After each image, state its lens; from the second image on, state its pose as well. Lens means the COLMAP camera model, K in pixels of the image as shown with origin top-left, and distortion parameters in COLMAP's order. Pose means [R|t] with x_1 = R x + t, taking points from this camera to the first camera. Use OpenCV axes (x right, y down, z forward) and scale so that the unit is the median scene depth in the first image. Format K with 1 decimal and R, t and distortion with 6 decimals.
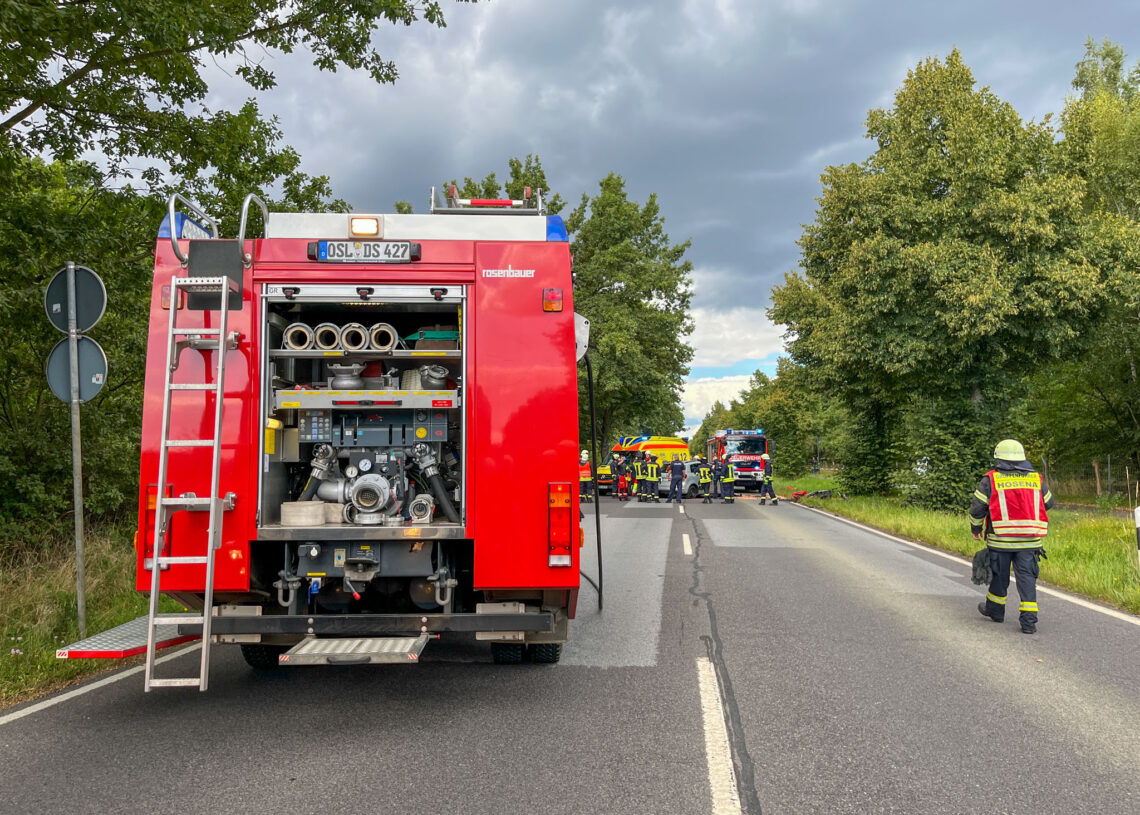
lens RADIAL K [[863.2, 0, 564.3], [0, 863.2, 412.4], [0, 0, 1]] dist [0.030549, -0.010707]
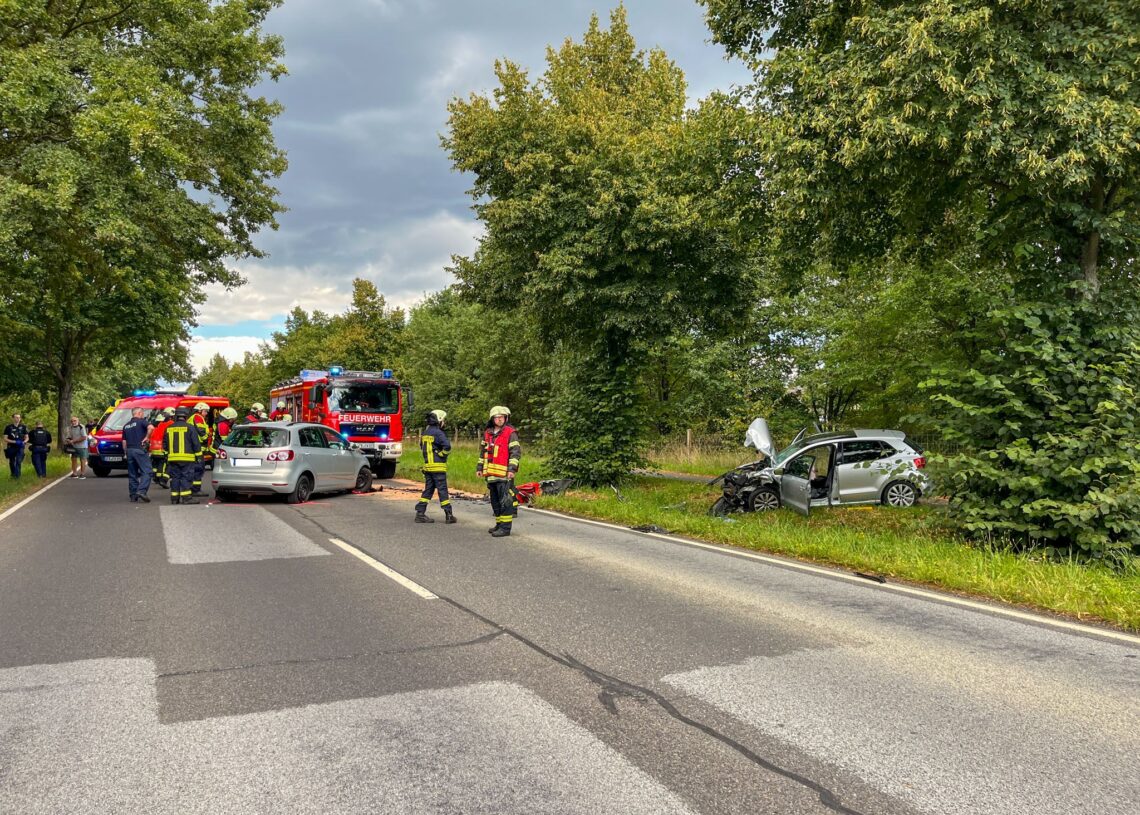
lens RADIAL K [[863.2, 0, 563.6], [0, 863.2, 406.6], [0, 0, 1]] dist [0.030549, -0.010707]
pose [[0.837982, 0.025770, 0.545089, 0.018231], [-0.042963, 0.998899, 0.018824, 0.051200], [-0.544004, -0.039193, 0.838167, 0.815073]]
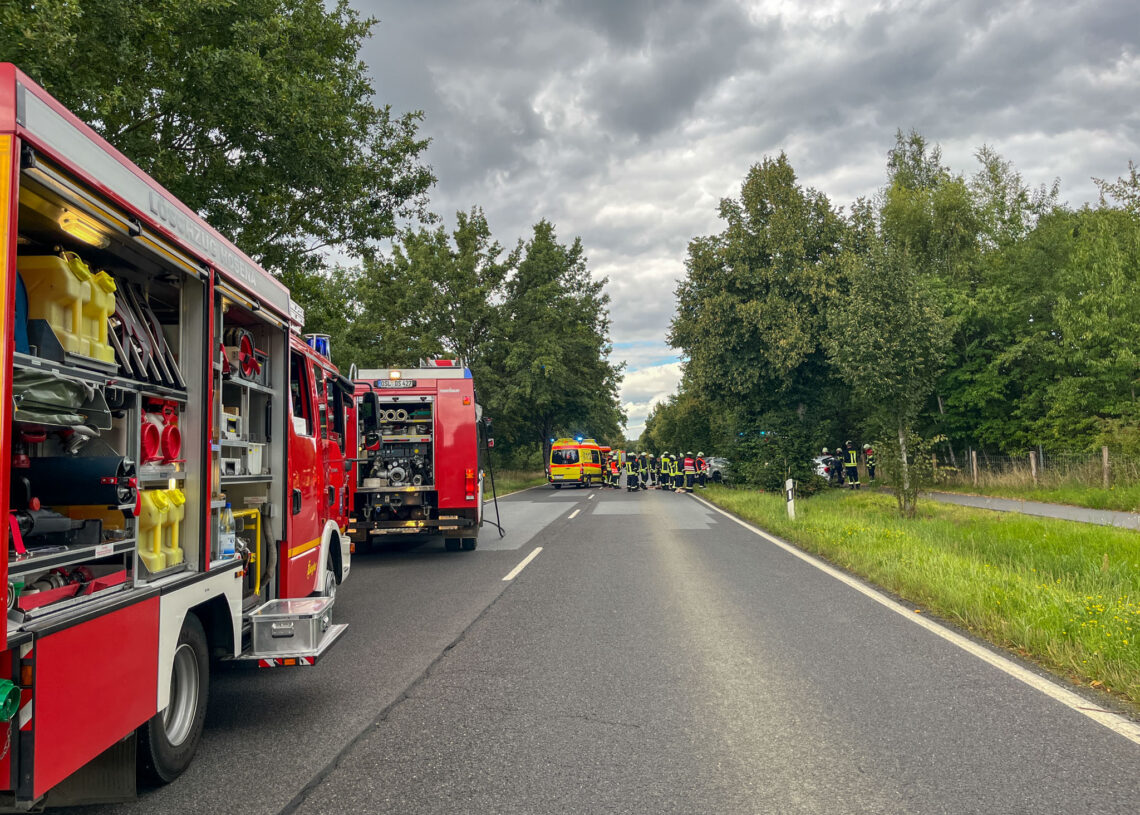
lens RADIAL K [[863.2, 0, 561.5], [0, 863.2, 397.6], [0, 0, 1]] dist [0.030549, -0.010707]
pose [[0.998619, -0.015233, 0.050282, 0.031378], [0.016102, 0.999727, -0.016919, -0.019187], [-0.050010, 0.017705, 0.998592, -0.359275]]
